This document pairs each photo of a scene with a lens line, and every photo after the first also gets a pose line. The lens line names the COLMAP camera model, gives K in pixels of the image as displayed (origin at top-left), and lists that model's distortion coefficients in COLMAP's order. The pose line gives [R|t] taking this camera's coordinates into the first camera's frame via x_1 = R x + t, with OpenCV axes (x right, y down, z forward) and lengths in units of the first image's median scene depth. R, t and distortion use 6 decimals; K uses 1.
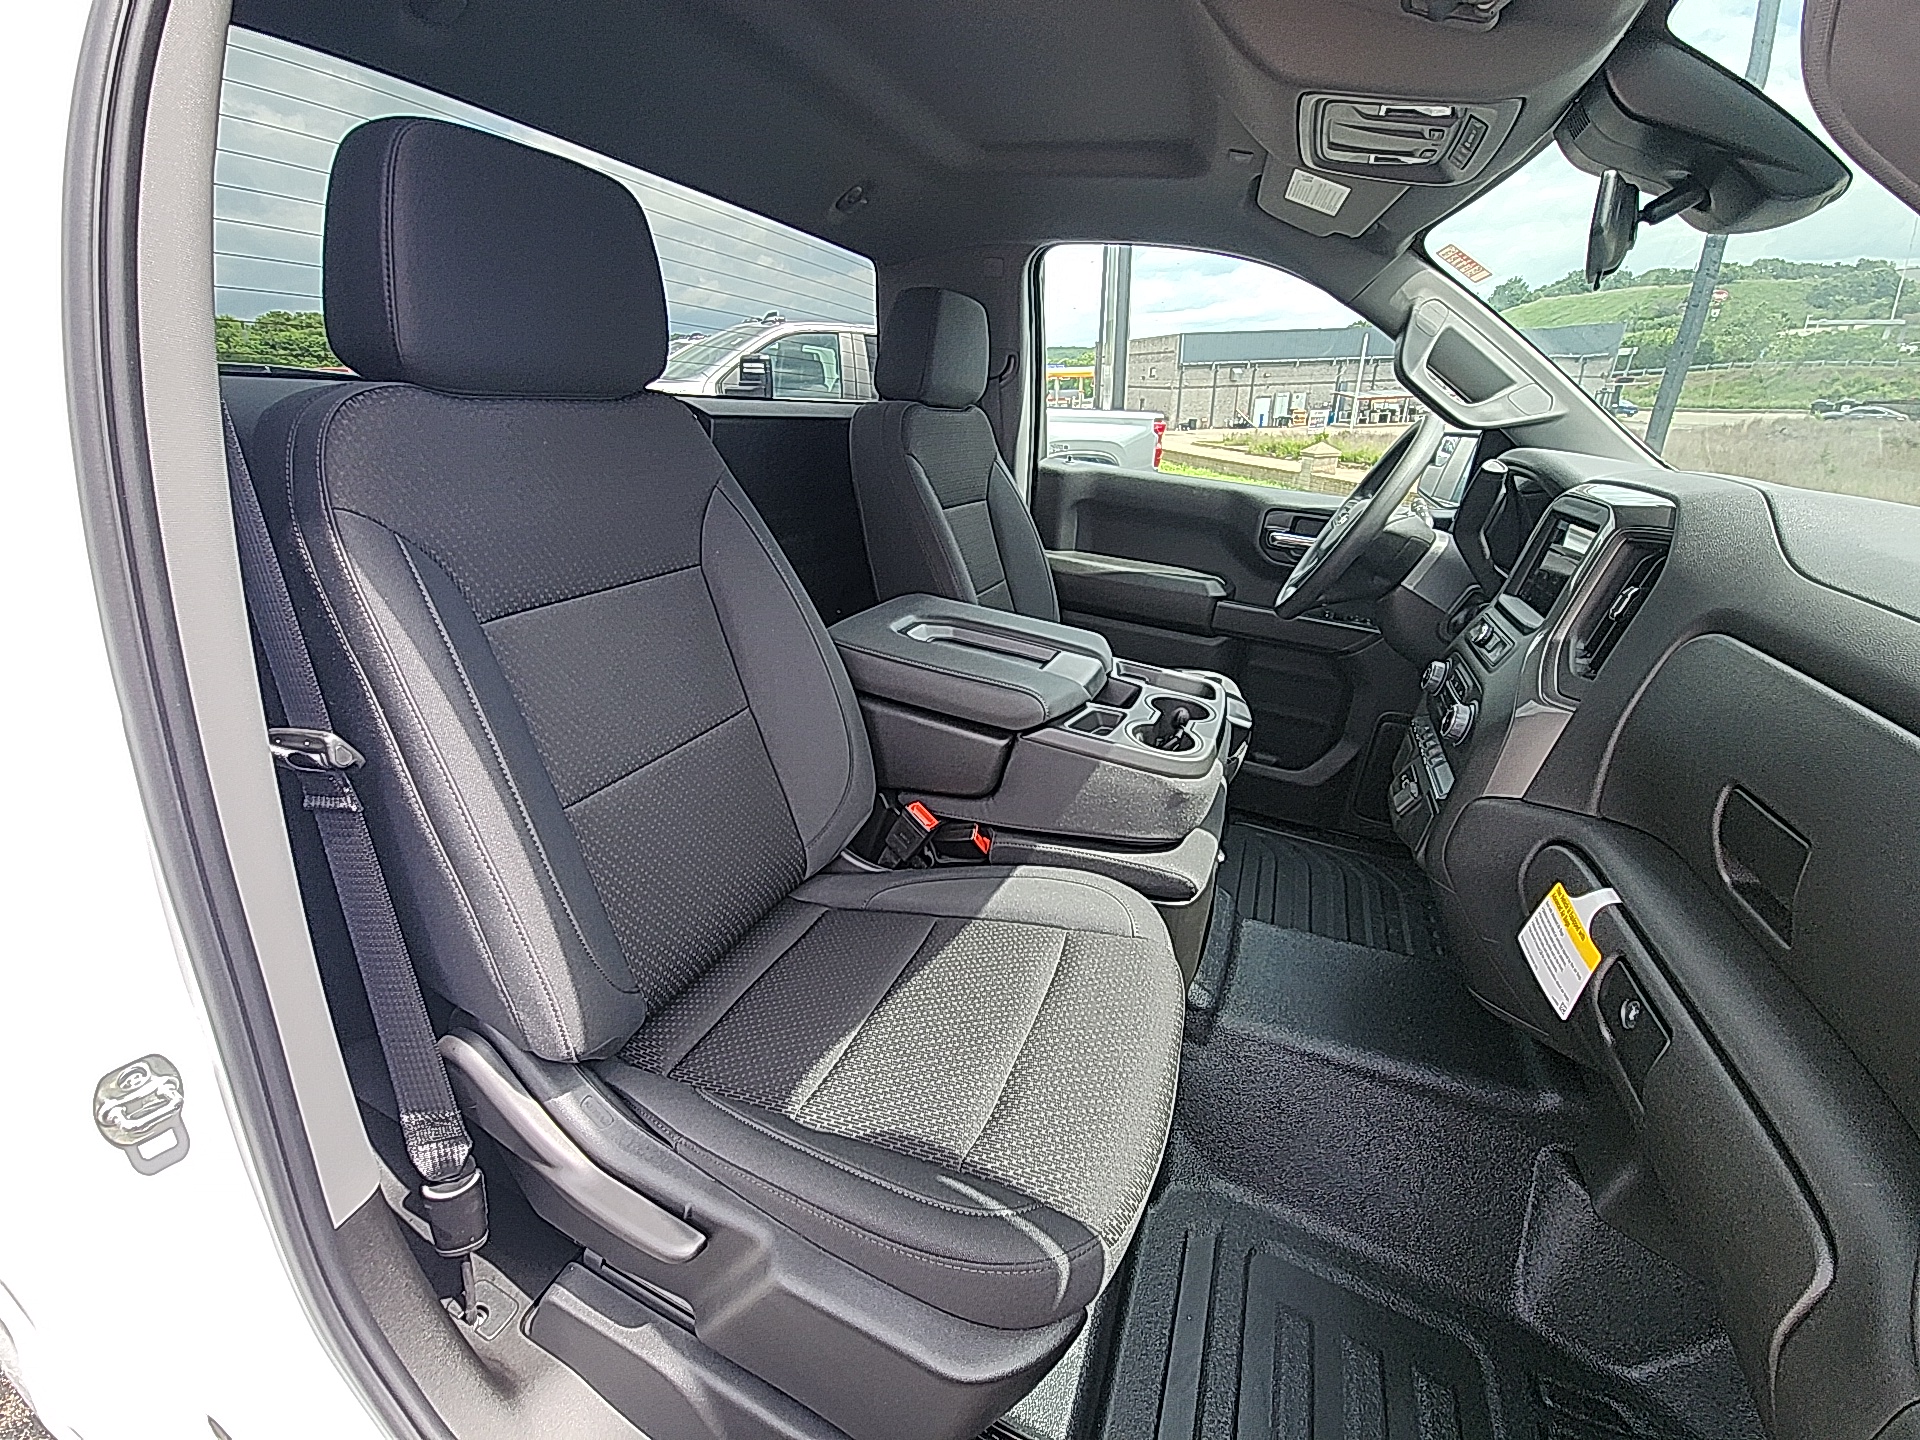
lens RADIAL K [[765.6, 0, 948.9], [0, 765.6, 696.7], [0, 0, 1]] dist [0.000684, -0.000193]
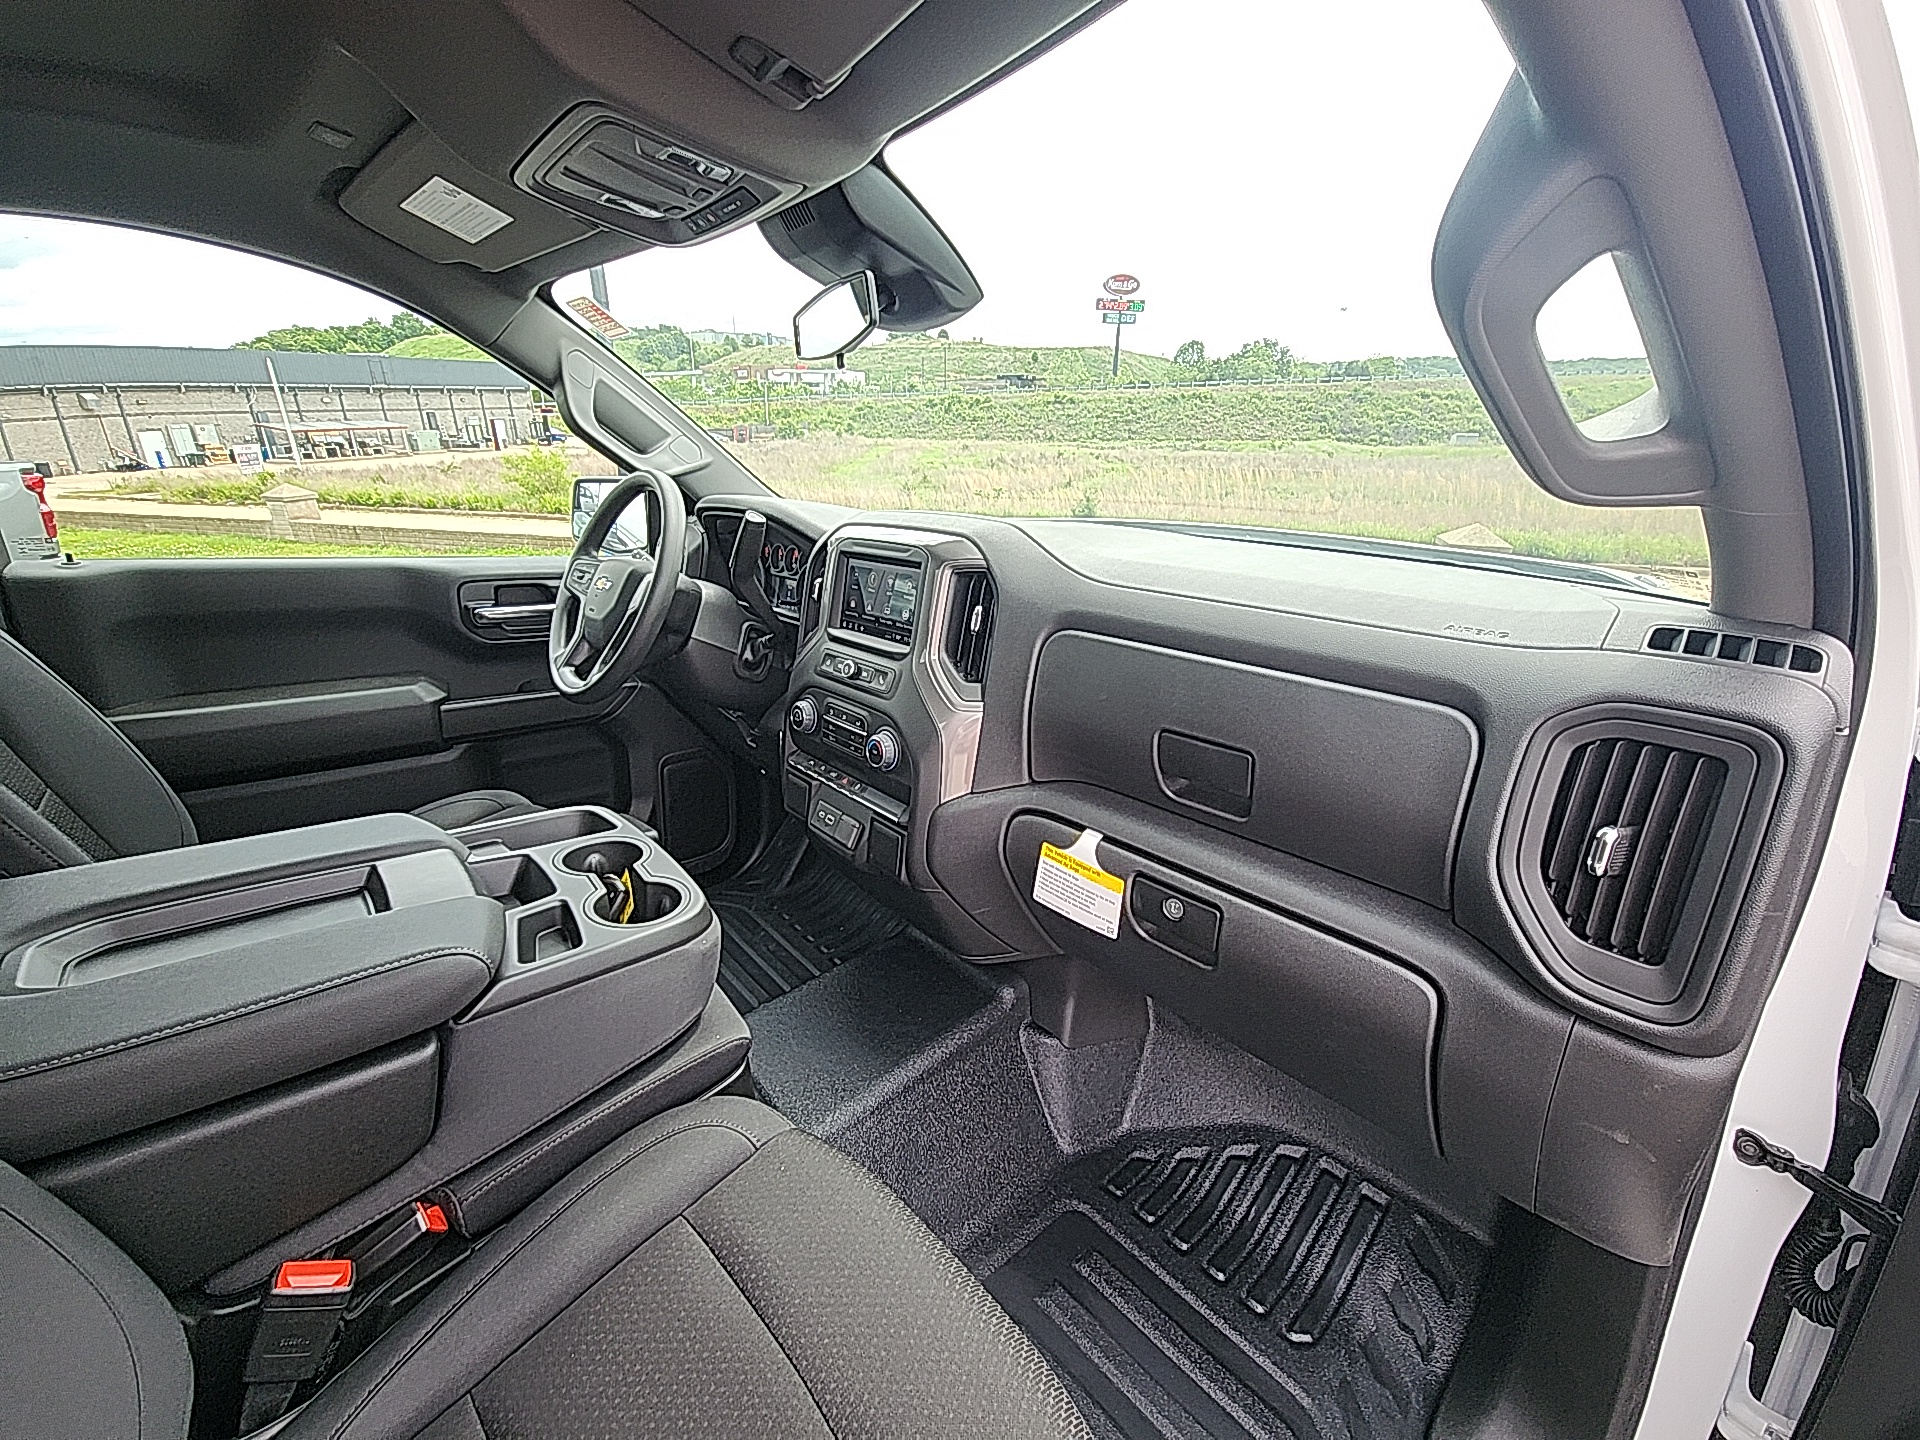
lens RADIAL K [[772.2, 0, 952.2], [0, 772.2, 701.7], [0, 0, 1]] dist [0.006266, -0.000393]
pose [[0.430582, -0.303636, 0.849944, -0.177316], [0.334454, 0.928347, 0.162210, -0.147998], [-0.838296, 0.214422, 0.501282, 0.288125]]
